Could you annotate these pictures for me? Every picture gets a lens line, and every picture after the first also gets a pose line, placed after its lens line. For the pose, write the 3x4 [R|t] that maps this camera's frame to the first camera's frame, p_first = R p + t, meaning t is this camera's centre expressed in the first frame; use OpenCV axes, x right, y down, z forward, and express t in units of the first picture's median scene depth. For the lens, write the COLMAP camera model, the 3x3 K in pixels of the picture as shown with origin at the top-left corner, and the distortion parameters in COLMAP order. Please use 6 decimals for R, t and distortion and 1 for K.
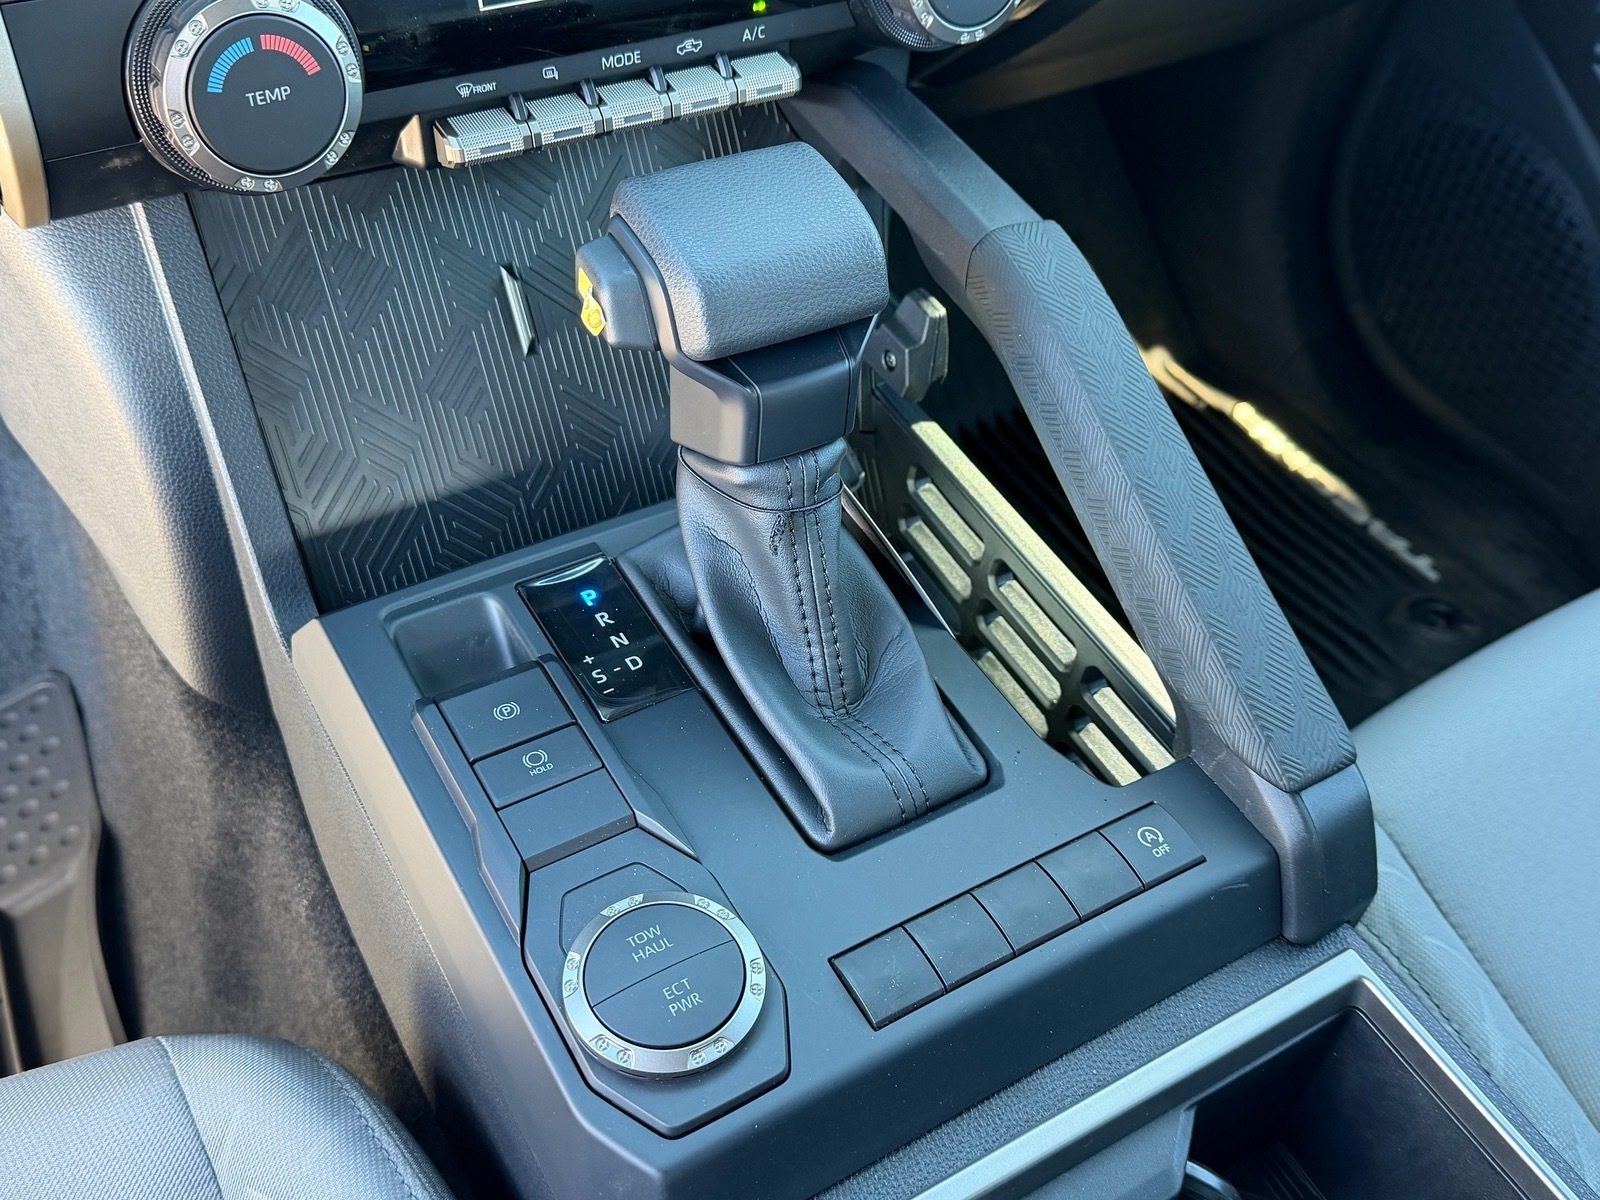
lens RADIAL K [[1576.3, 0, 809.5], [0, 1576.3, 598.4], [0, 0, 1]] dist [0.201432, -0.549799]
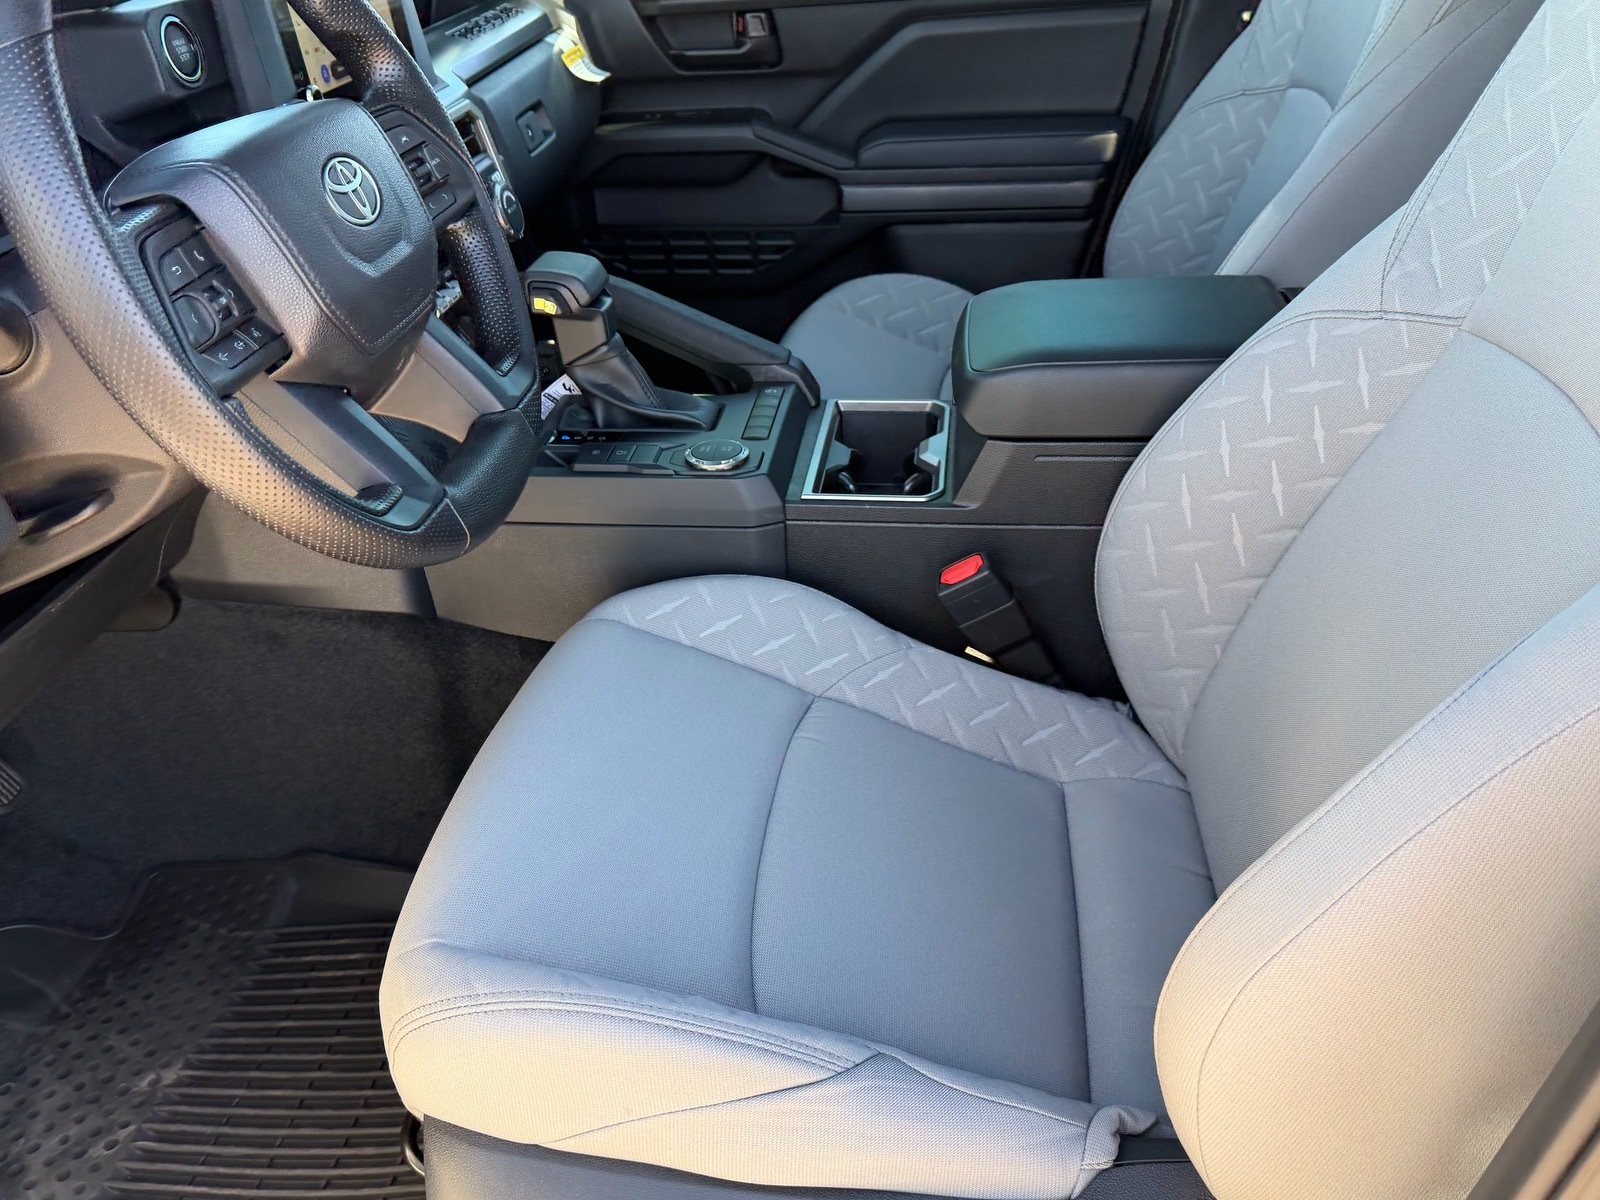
lens RADIAL K [[1371.9, 0, 814.8], [0, 1371.9, 606.4], [0, 0, 1]] dist [0.139855, -0.278901]
pose [[0.597993, -0.498314, 0.627764, -1.484622], [0.641255, 0.767326, -0.001747, 0.486602], [-0.480829, 0.403601, 0.778402, -0.874505]]
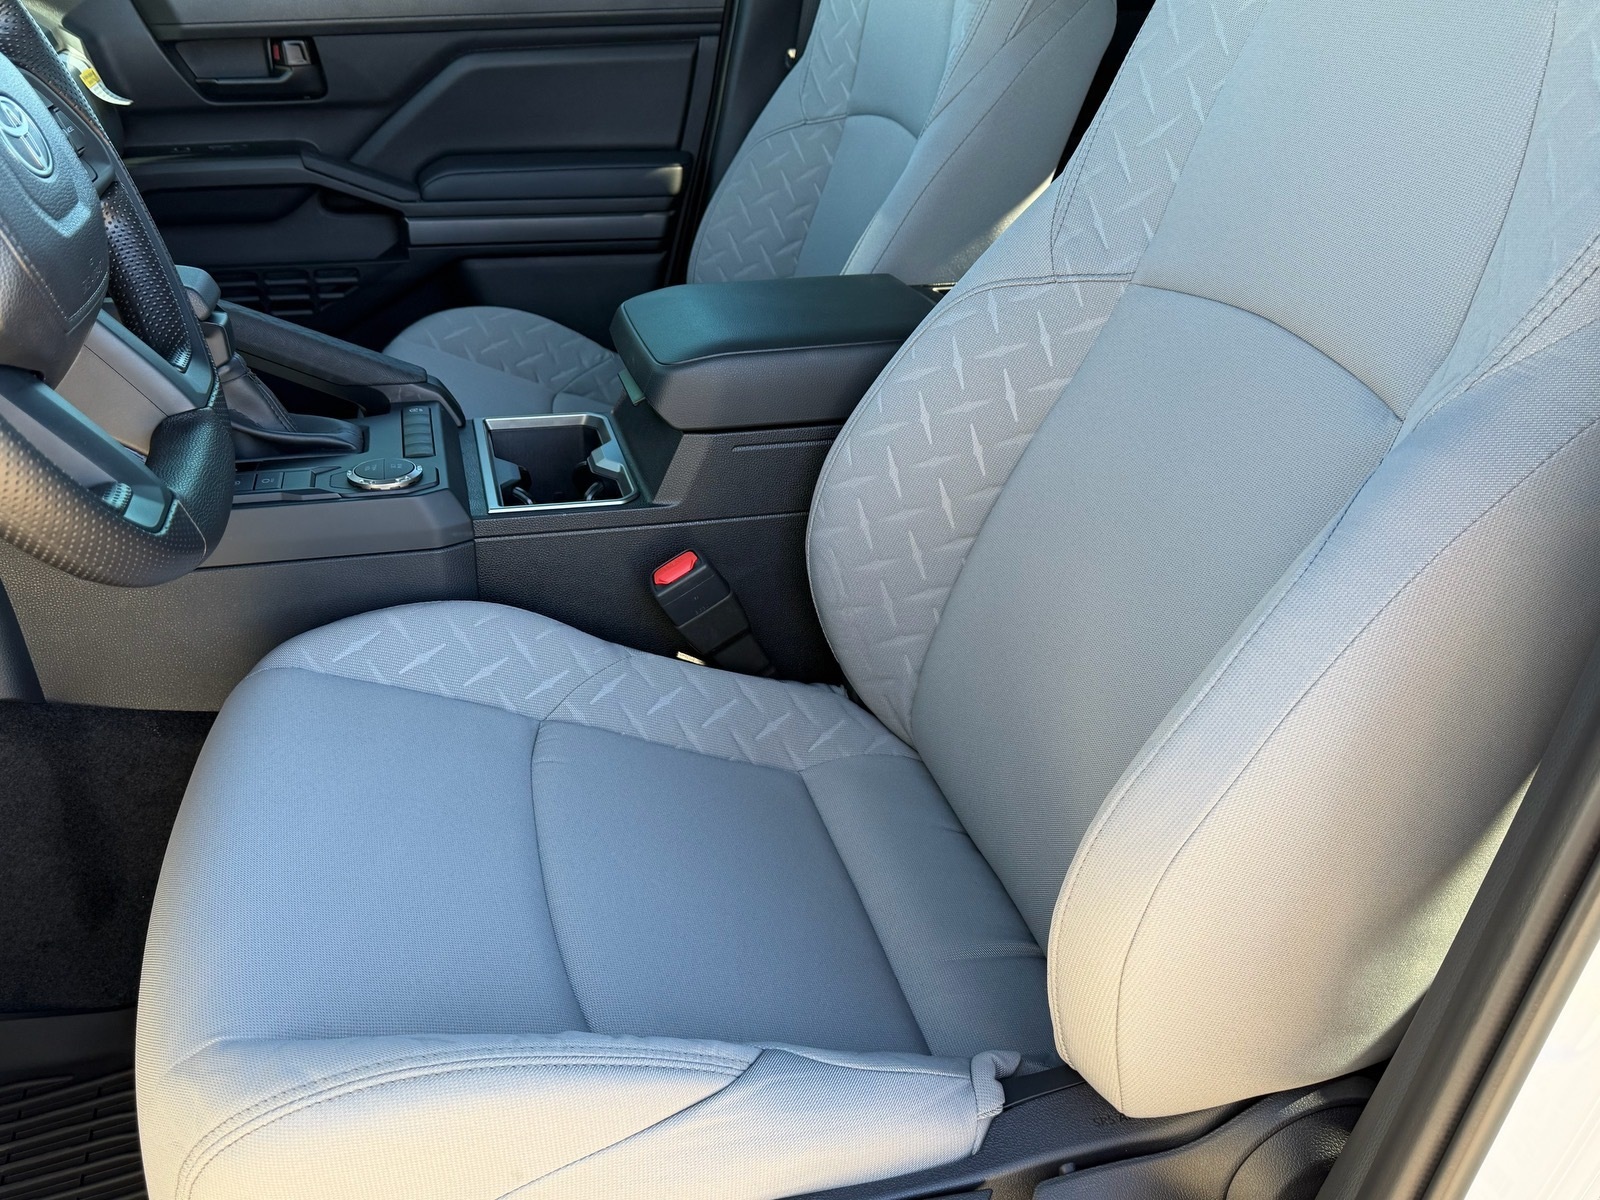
lens RADIAL K [[1365.0, 0, 799.9], [0, 1365.0, 591.1], [0, 0, 1]] dist [0.160684, -0.354099]
pose [[0.272604, -0.502624, 0.820400, -1.628733], [0.699183, 0.689249, 0.189948, 0.351696], [-0.660932, 0.521829, 0.539318, -0.562338]]
